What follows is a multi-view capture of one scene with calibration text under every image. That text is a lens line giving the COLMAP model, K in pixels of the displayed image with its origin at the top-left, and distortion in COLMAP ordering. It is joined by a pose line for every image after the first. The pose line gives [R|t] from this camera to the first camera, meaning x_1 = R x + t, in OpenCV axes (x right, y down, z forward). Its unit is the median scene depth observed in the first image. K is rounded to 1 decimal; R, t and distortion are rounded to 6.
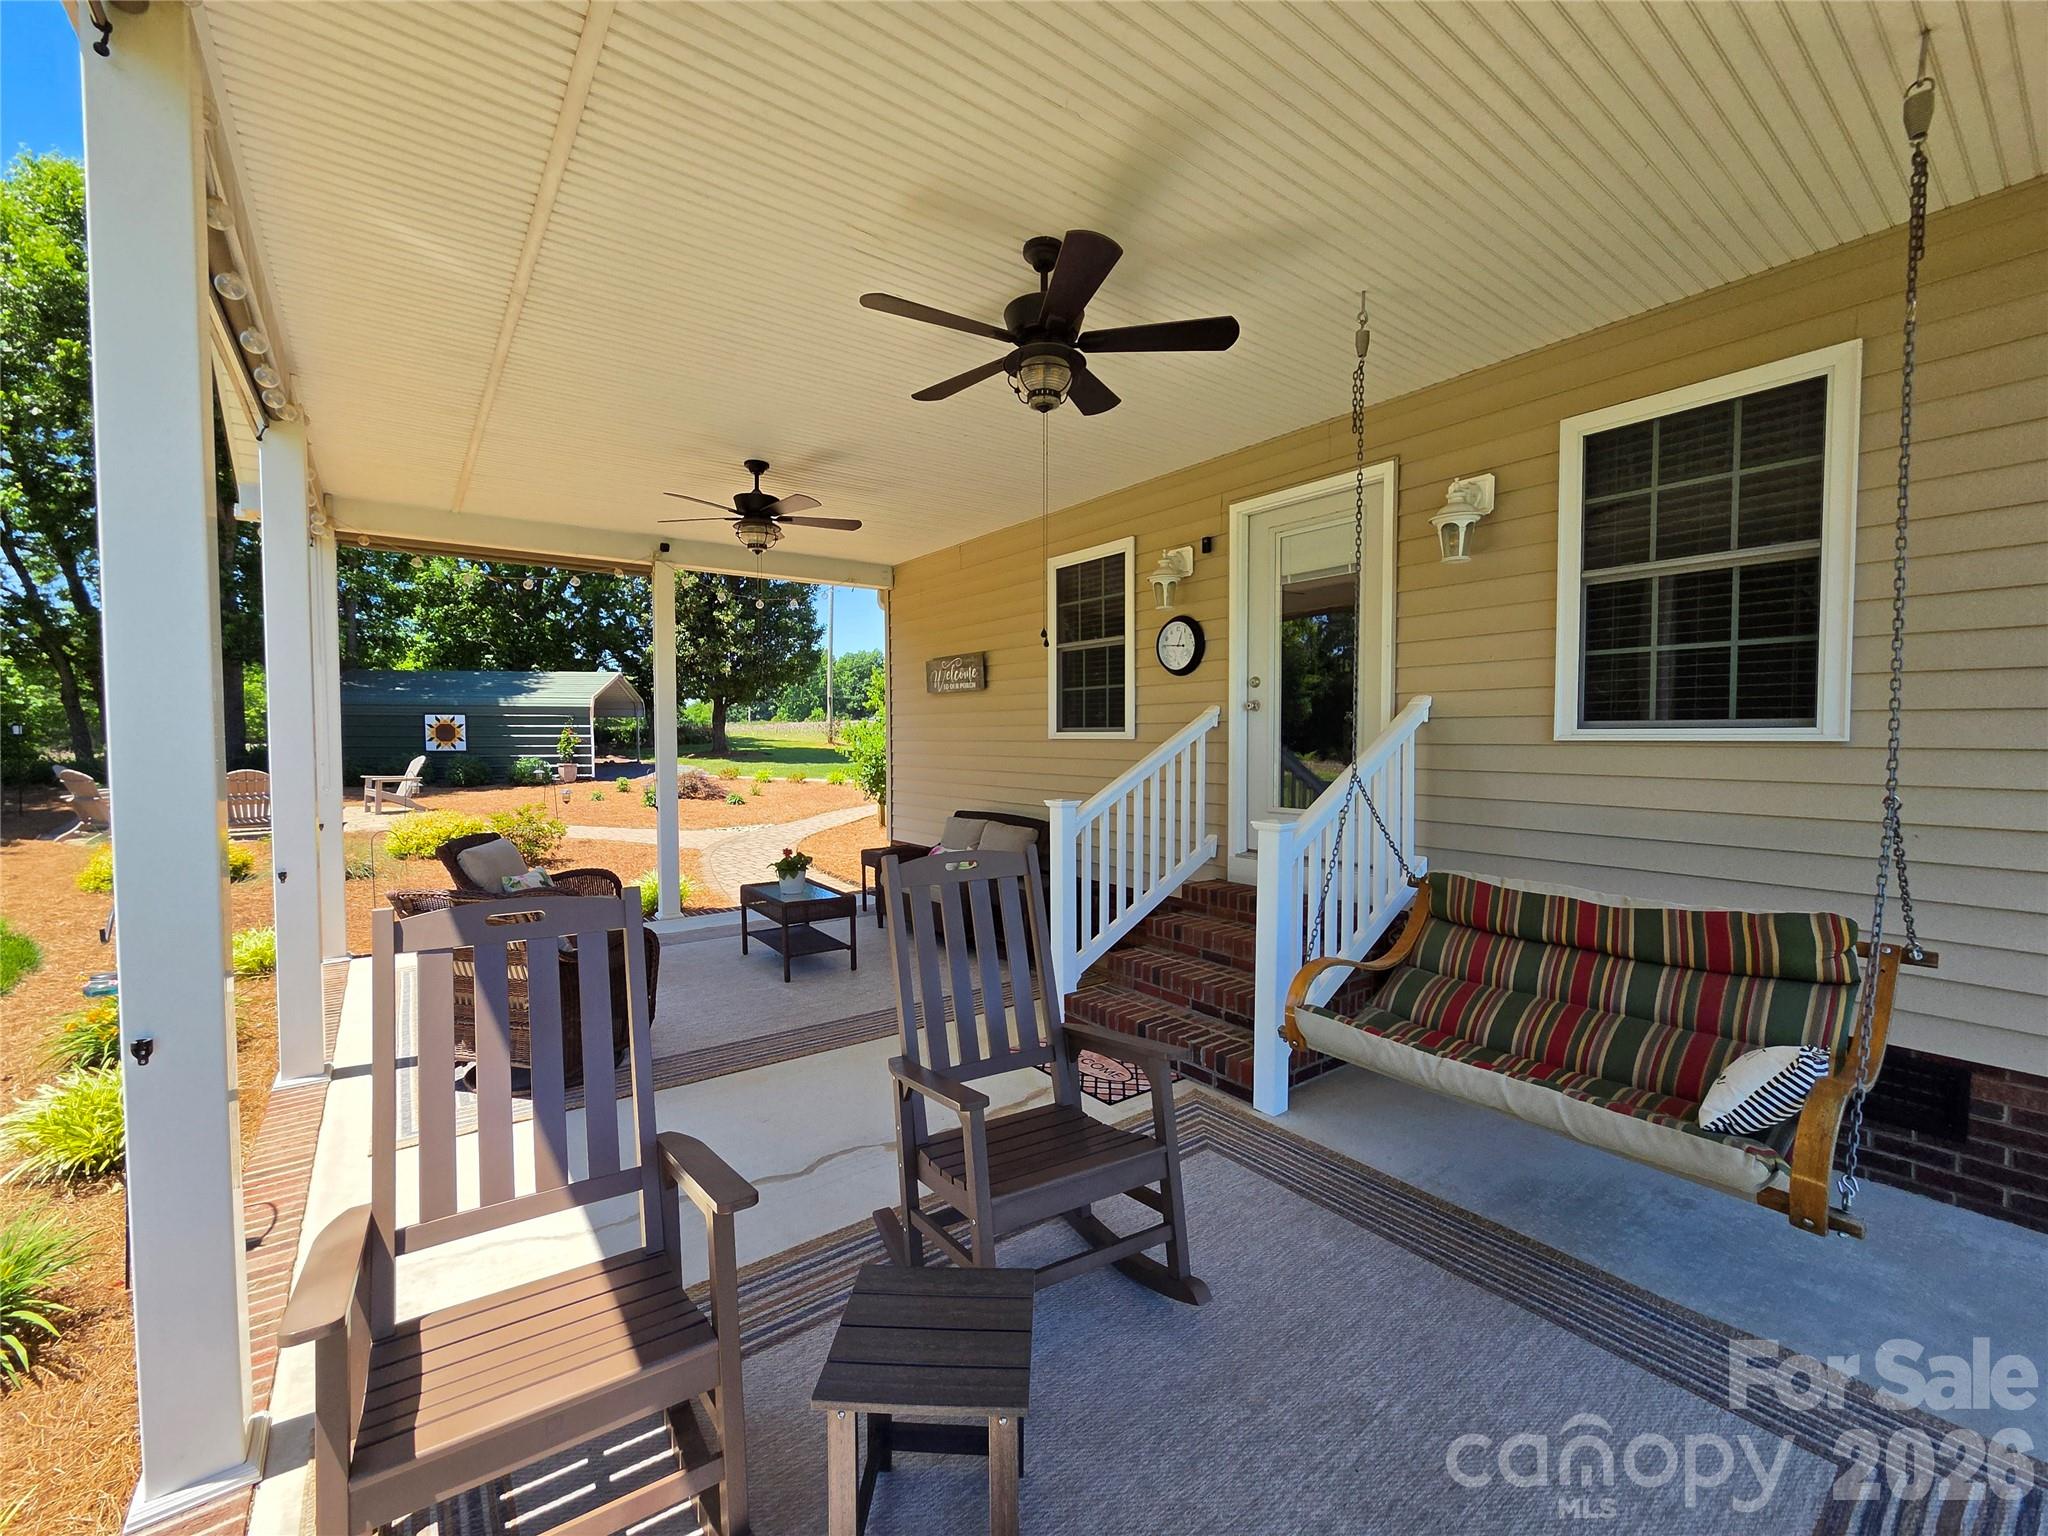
lens RADIAL K [[833.6, 0, 1007.9], [0, 833.6, 776.6], [0, 0, 1]] dist [-0.002359, -0.000944]
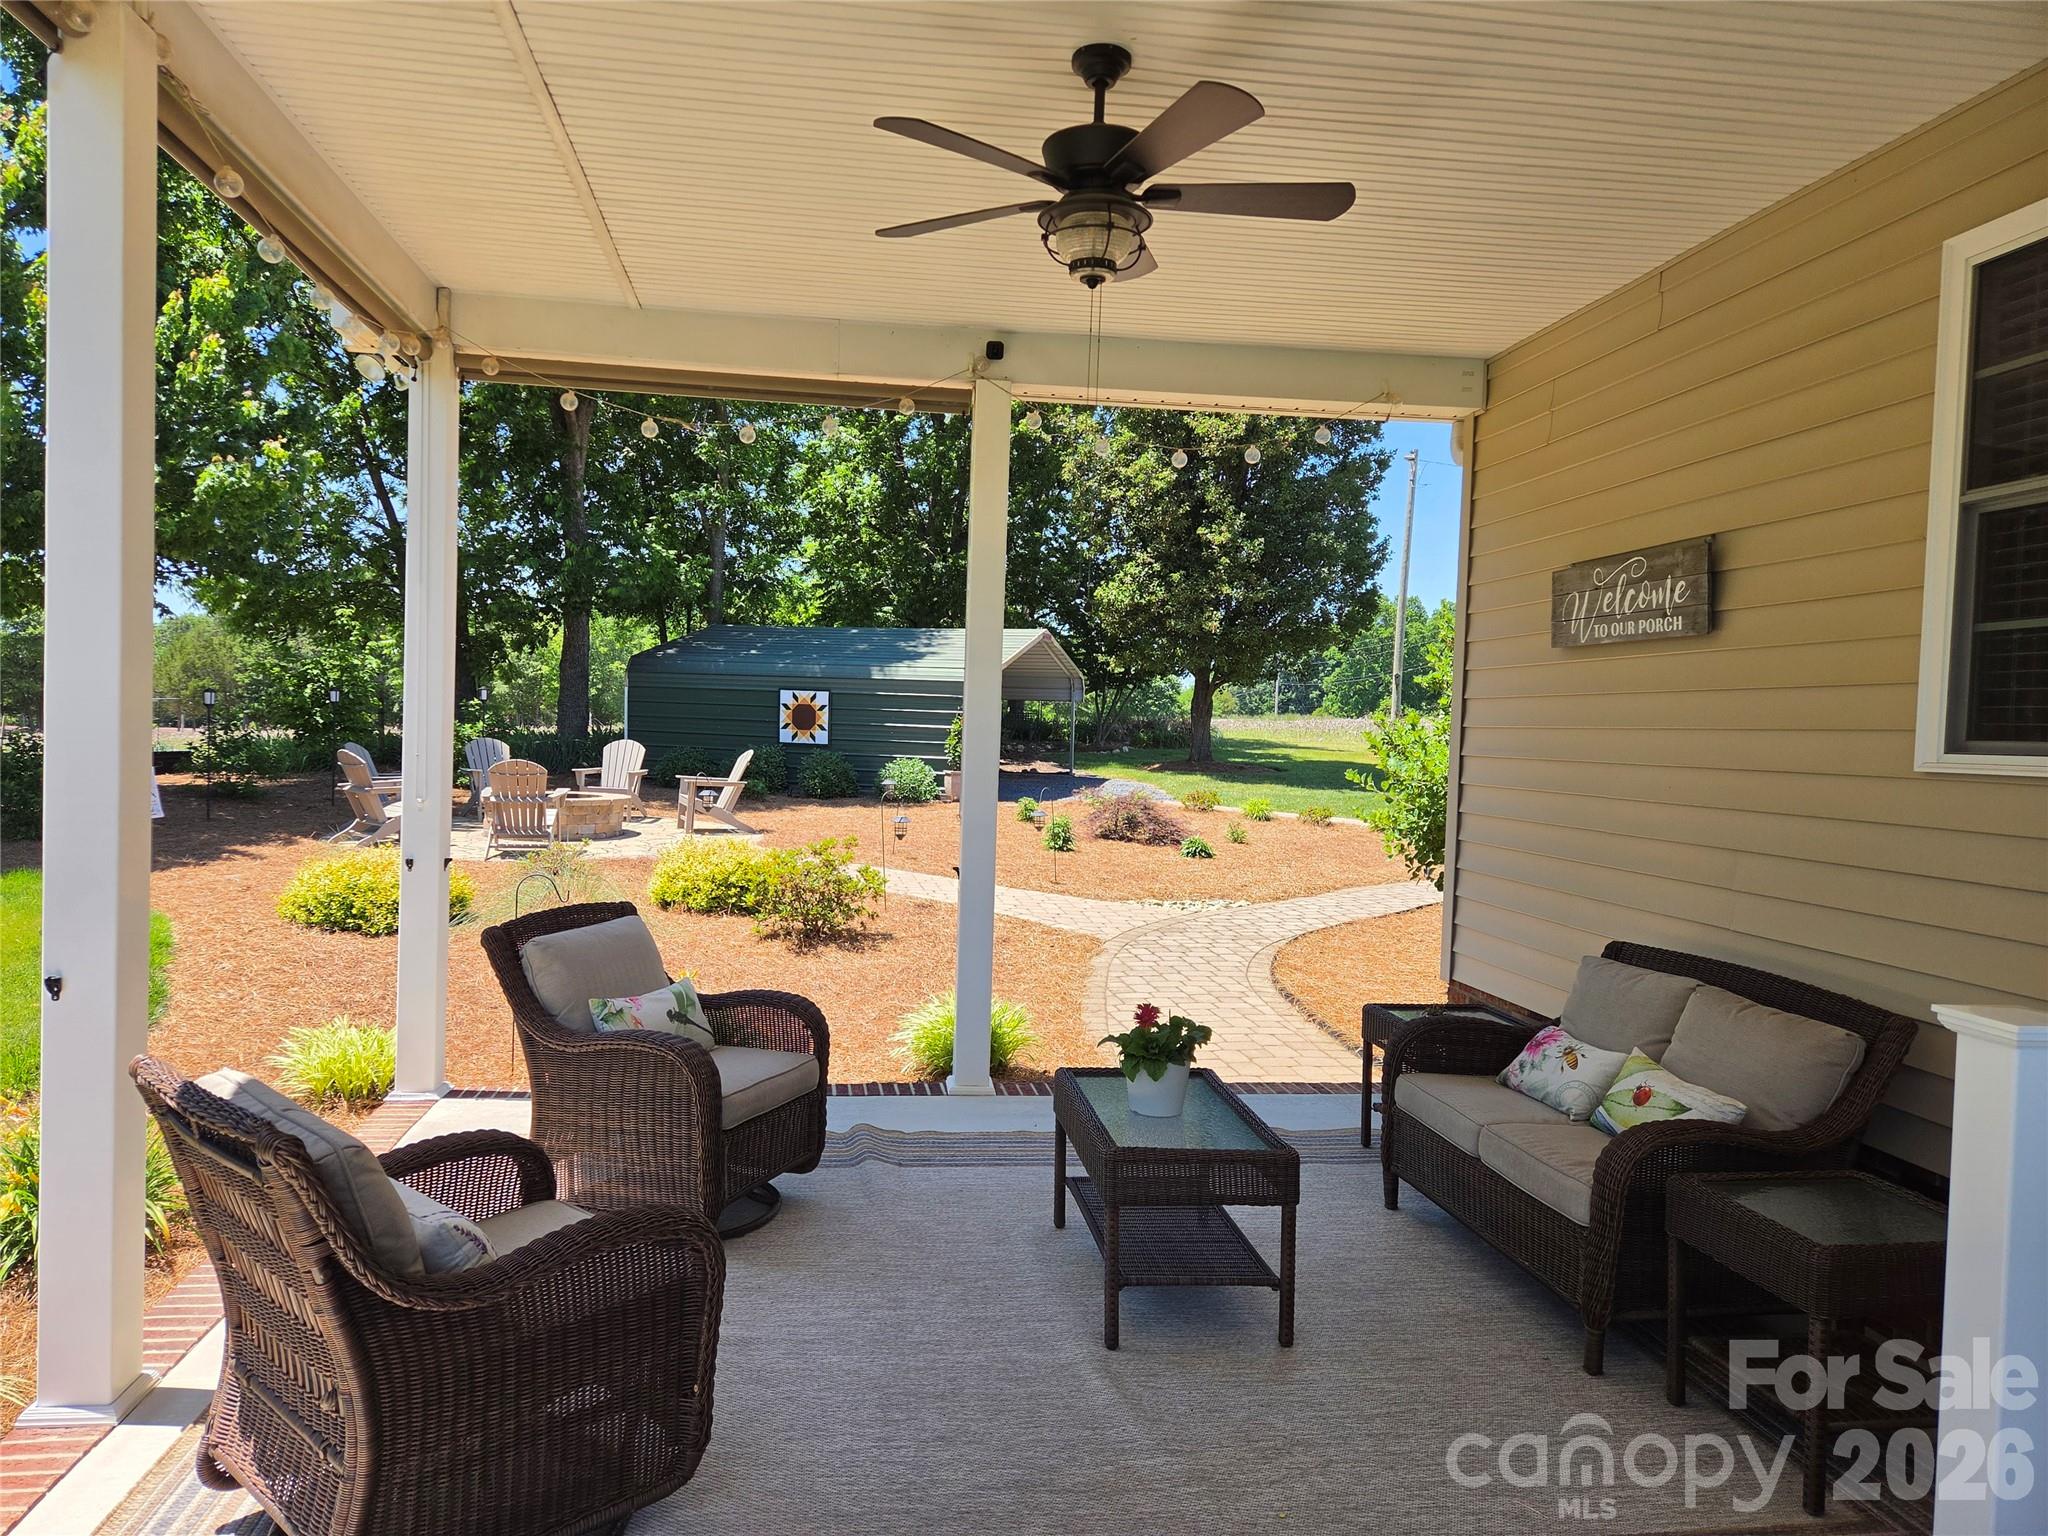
lens RADIAL K [[1372.1, 0, 990.7], [0, 1372.1, 777.5], [0, 0, 1]] dist [0.050926, -0.023748]
pose [[0.875360, 0.048735, -0.481008, -0.003795], [-0.059423, 0.998208, -0.007003, -0.008488], [0.479805, 0.034713, 0.876688, 0.168502]]
